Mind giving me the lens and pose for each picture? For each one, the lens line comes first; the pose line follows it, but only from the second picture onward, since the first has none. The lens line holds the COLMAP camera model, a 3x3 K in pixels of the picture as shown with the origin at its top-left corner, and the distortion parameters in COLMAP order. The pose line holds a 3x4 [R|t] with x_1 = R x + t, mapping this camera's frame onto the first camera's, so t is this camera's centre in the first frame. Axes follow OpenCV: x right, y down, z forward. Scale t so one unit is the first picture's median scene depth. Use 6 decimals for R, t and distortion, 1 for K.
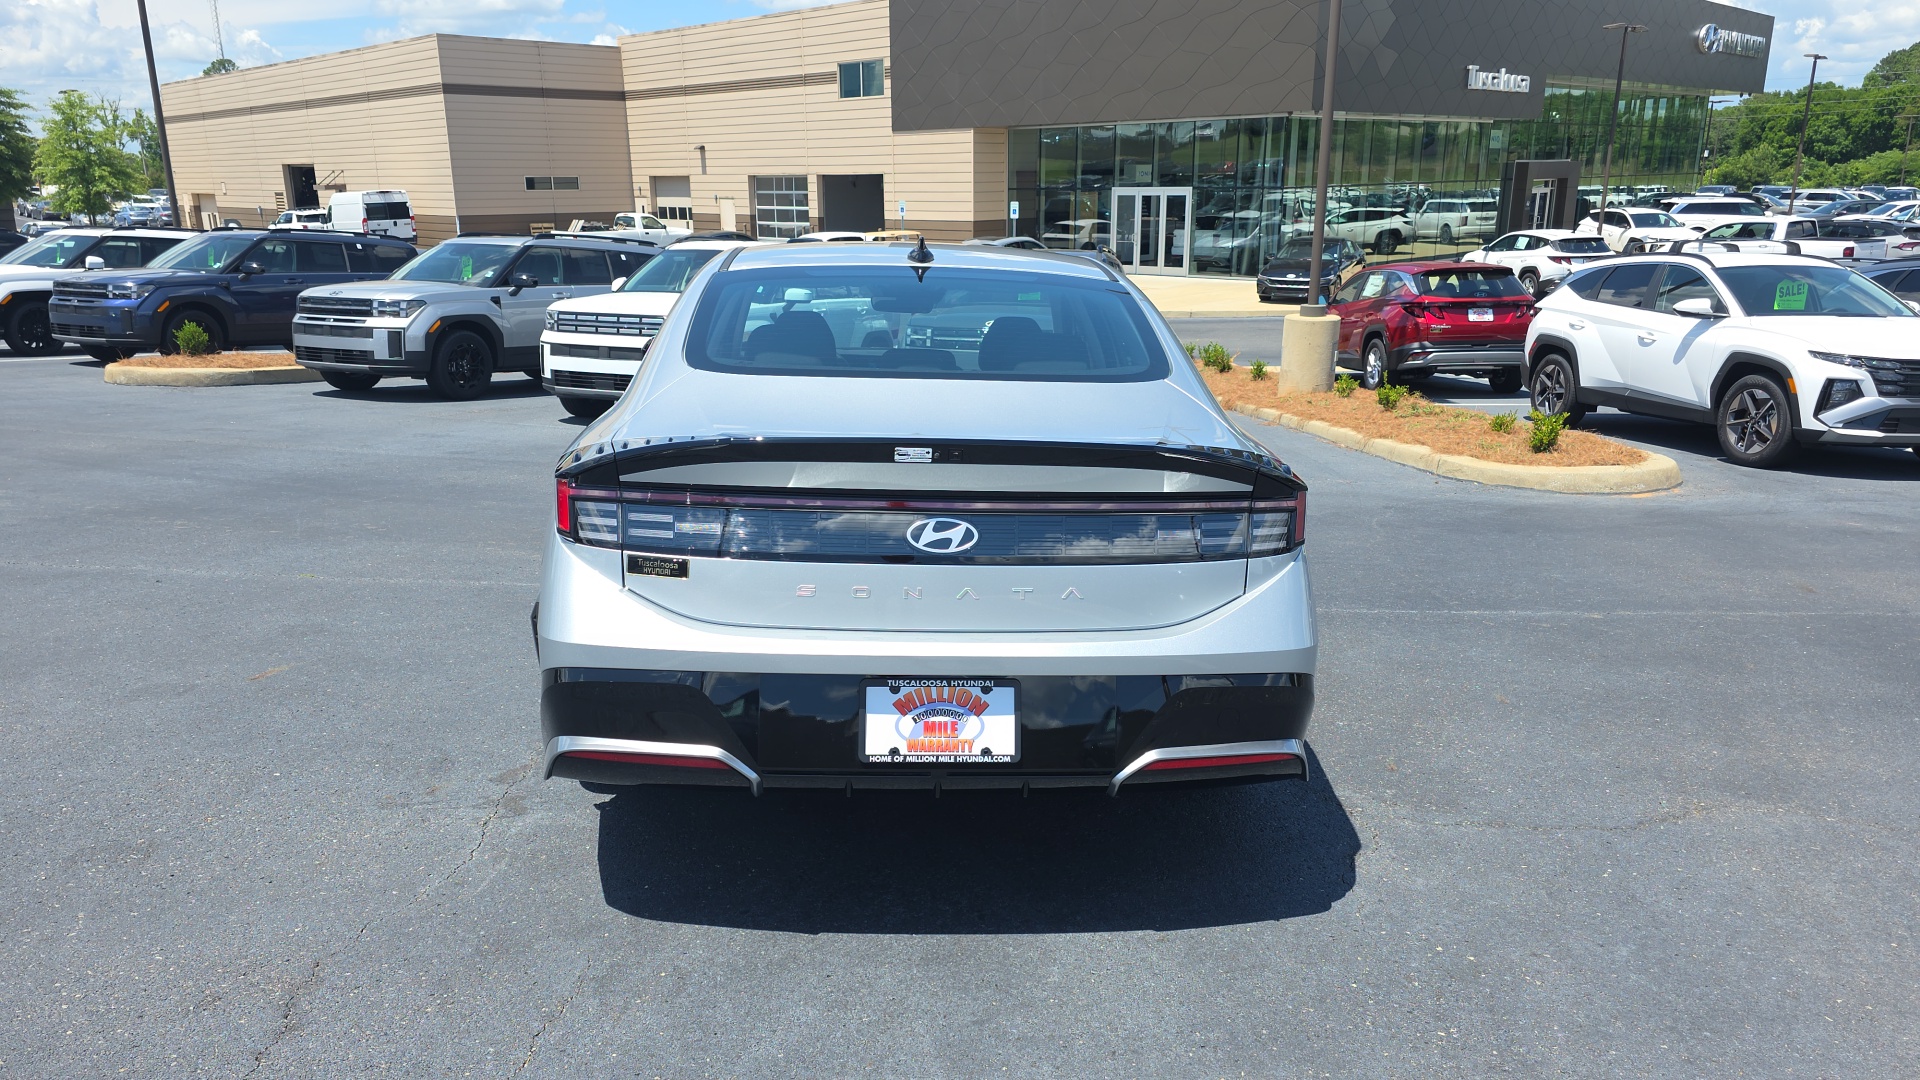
lens RADIAL K [[1309.8, 0, 940.5], [0, 1309.8, 543.2], [0, 0, 1]] dist [0.047092, -0.050620]
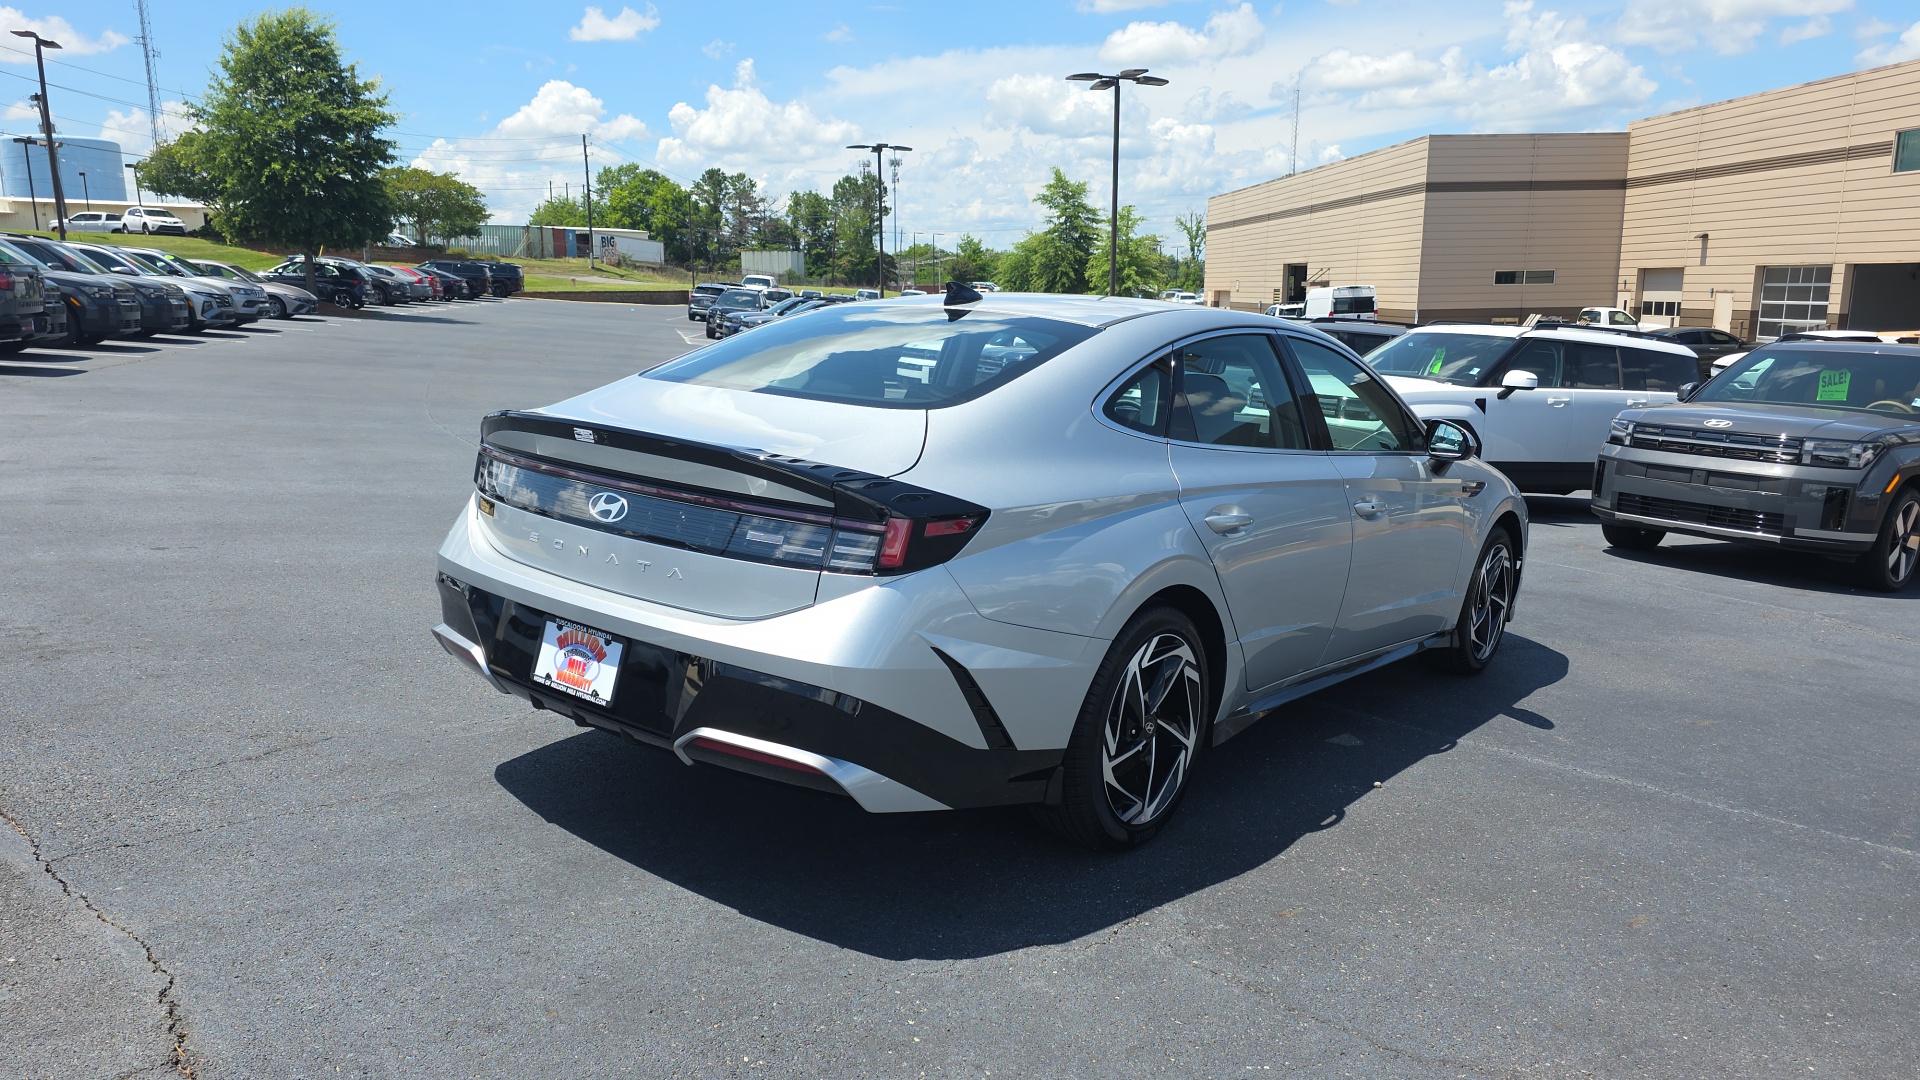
lens RADIAL K [[1309.8, 0, 923.4], [0, 1309.8, 543.0], [0, 0, 1]] dist [0.047092, -0.050620]
pose [[0.727325, 0.132236, -0.673433, 0.073010], [-0.180119, 0.983644, -0.001385, -0.001736], [0.662235, 0.122306, 0.739247, 0.022104]]
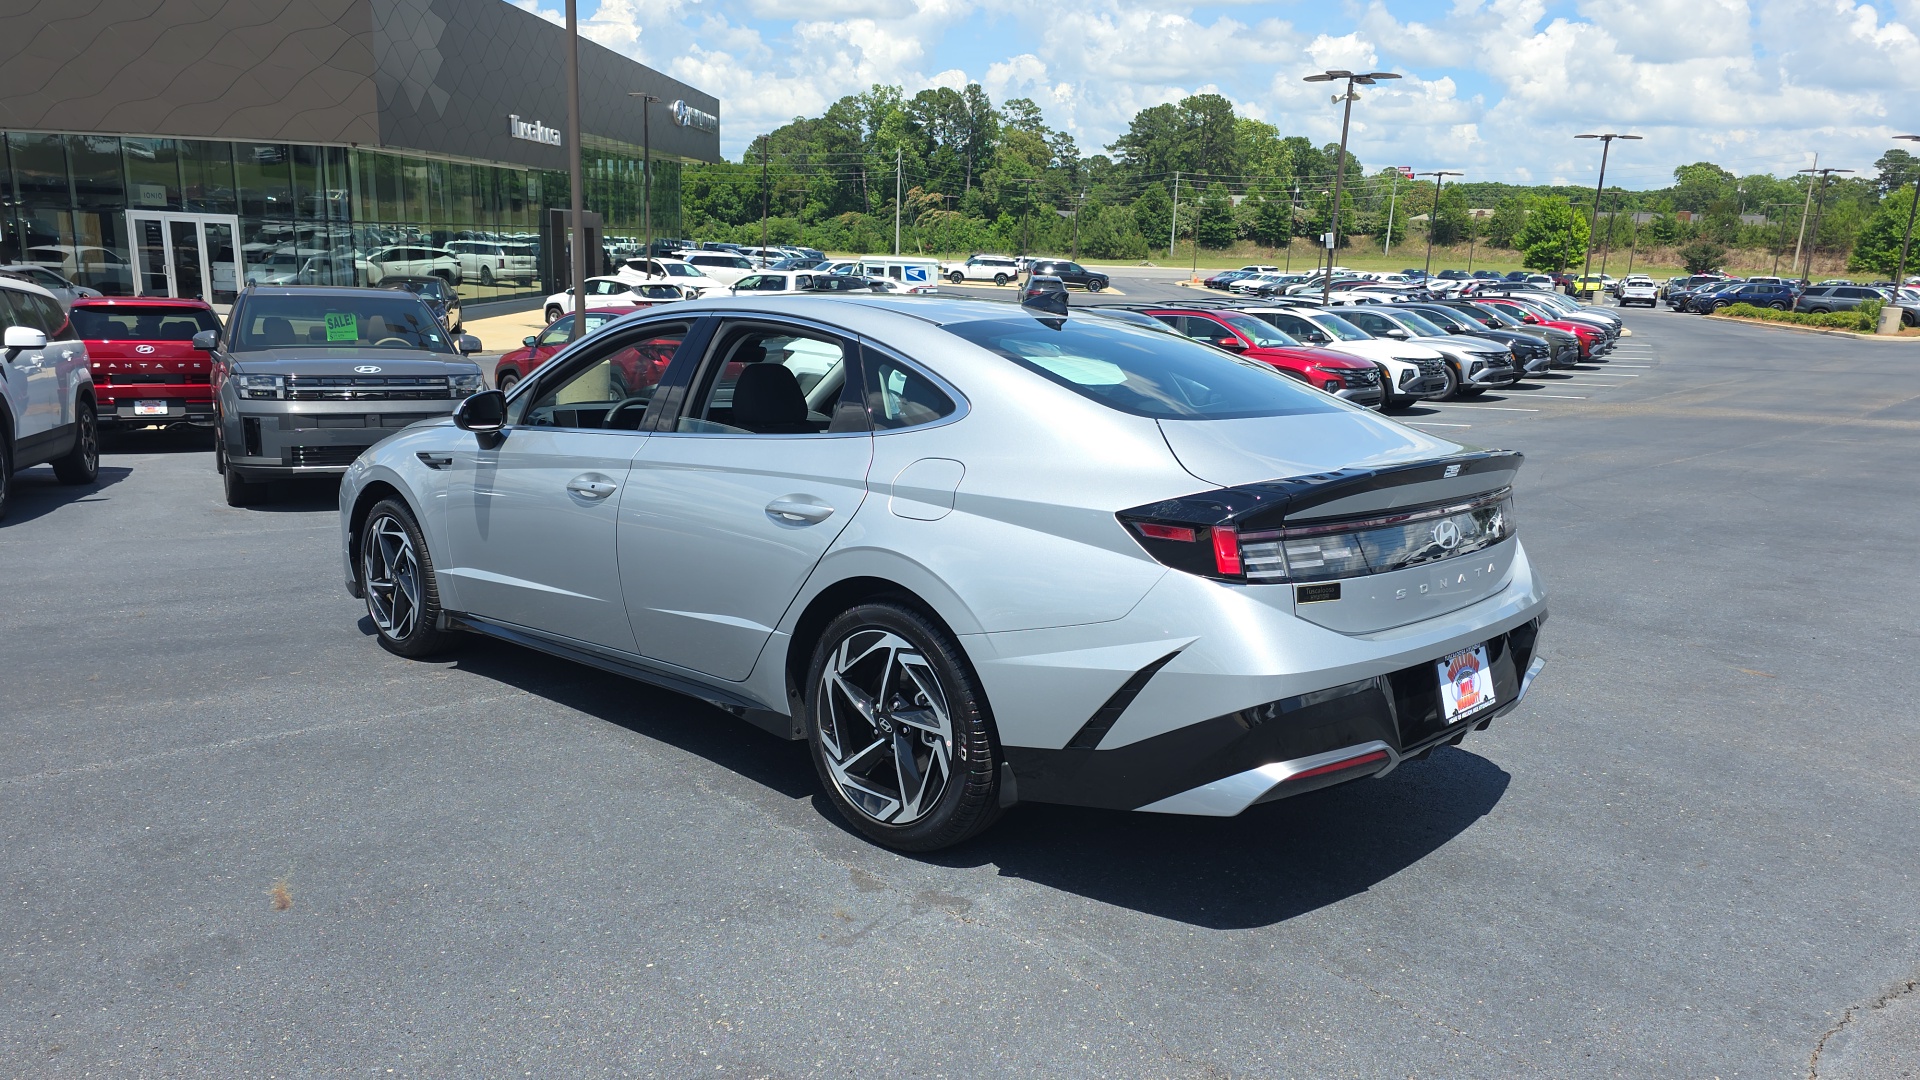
lens RADIAL K [[1309.8, 0, 950.6], [0, 1309.8, 567.3], [0, 0, 1]] dist [0.047092, -0.050620]
pose [[0.719463, -0.127558, 0.682716, -0.086093], [0.135170, 0.989910, 0.042508, -0.006674], [-0.681250, 0.061700, 0.729446, 0.029041]]
